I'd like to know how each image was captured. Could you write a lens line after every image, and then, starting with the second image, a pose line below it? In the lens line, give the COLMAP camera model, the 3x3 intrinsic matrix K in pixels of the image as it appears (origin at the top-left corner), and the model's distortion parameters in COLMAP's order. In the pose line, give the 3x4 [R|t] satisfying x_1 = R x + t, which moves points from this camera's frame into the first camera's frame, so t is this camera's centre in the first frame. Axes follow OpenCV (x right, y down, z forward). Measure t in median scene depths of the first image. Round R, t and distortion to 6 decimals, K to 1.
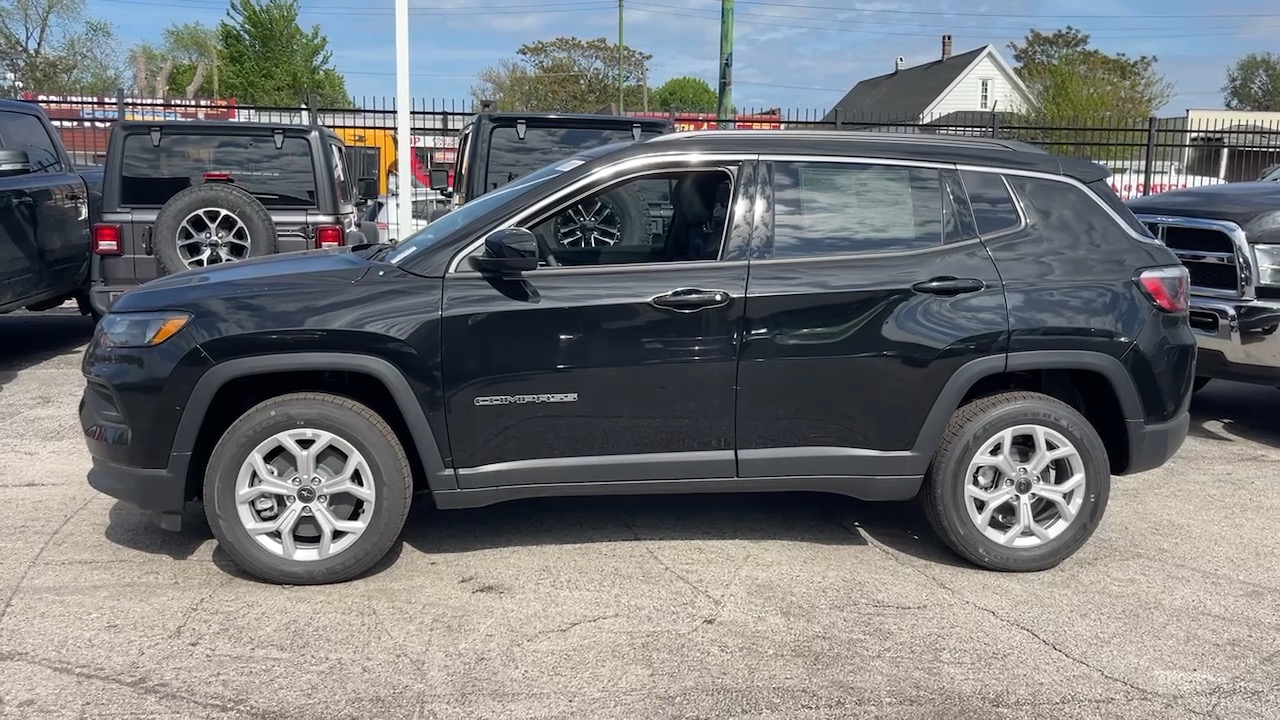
lens RADIAL K [[1102.4, 0, 640.0], [0, 1102.4, 360.0], [0, 0, 1]] dist [0.029326, -0.018020]
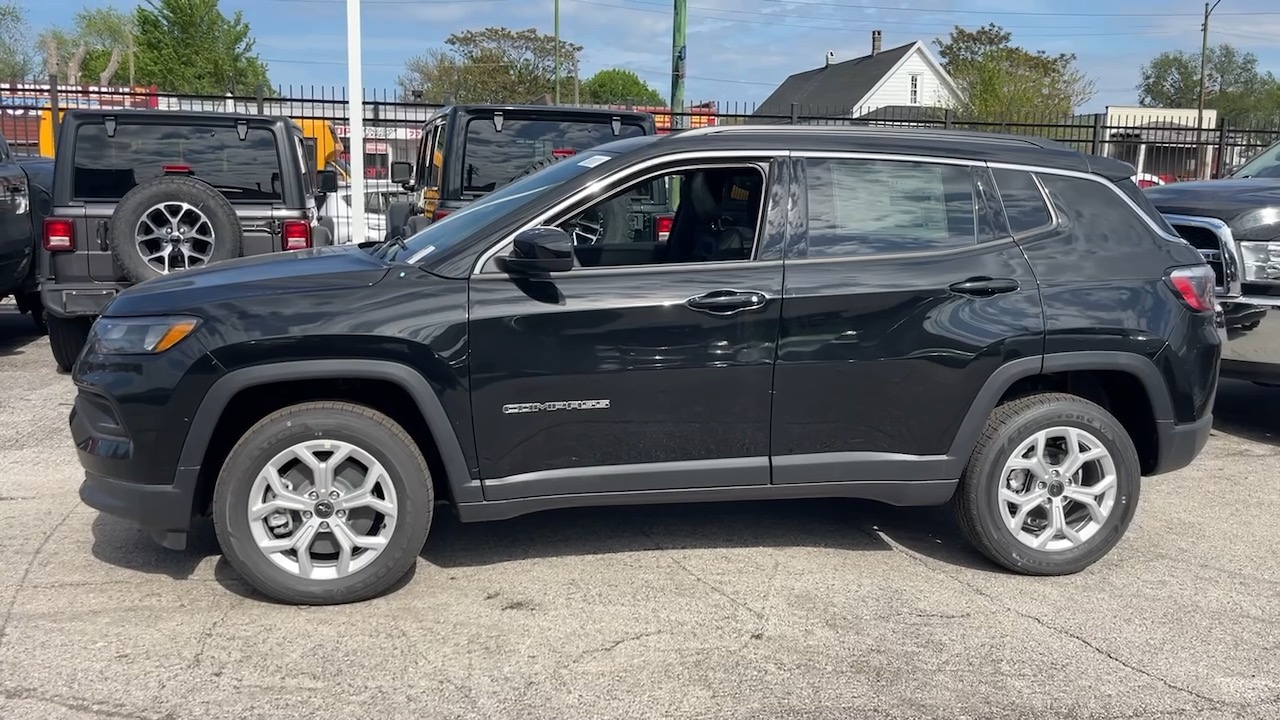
lens RADIAL K [[1102.4, 0, 640.0], [0, 1102.4, 360.0], [0, 0, 1]] dist [0.029326, -0.018020]
pose [[0.997918, -0.006373, 0.064181, -0.079164], [0.005936, 0.999958, 0.006999, -0.009235], [-0.064223, -0.006603, 0.997914, 0.036612]]
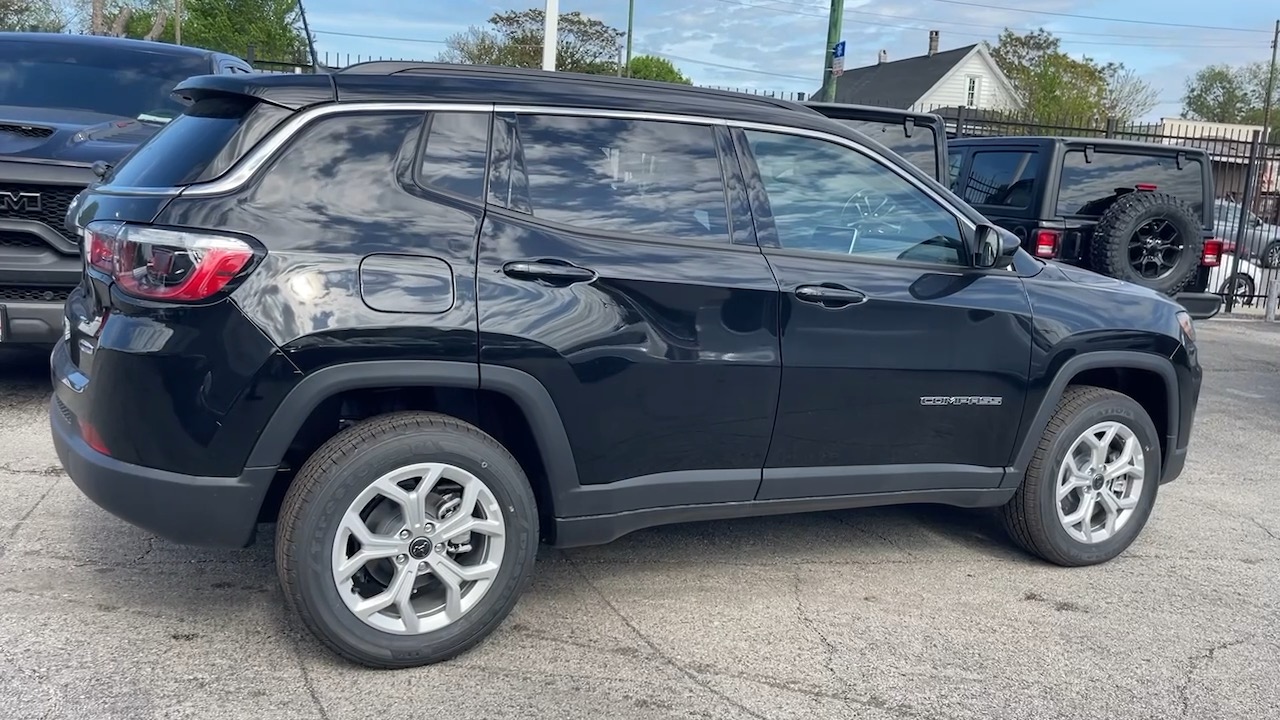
lens RADIAL K [[1102.4, 0, 640.0], [0, 1102.4, 360.0], [0, 0, 1]] dist [0.029326, -0.018020]
pose [[0.997456, 0.043169, 0.056725, -0.498029], [-0.044271, 0.998852, 0.018307, -0.010035], [-0.055869, -0.020771, 0.998222, 0.041606]]
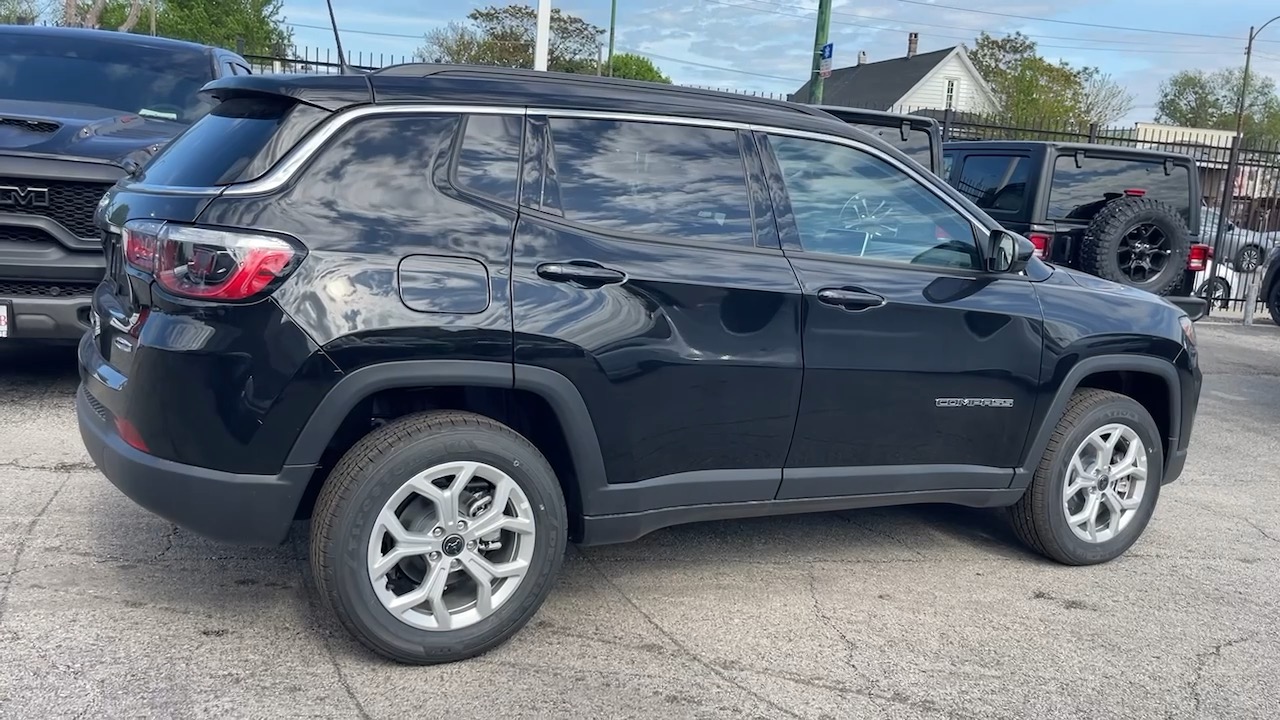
lens RADIAL K [[1102.4, 0, 640.0], [0, 1102.4, 360.0], [0, 0, 1]] dist [0.029326, -0.018020]
pose [[0.995671, 0.049909, 0.078409, -0.531781], [-0.051549, 0.998489, 0.019037, -0.010413], [-0.077340, -0.022996, 0.996740, 0.033837]]
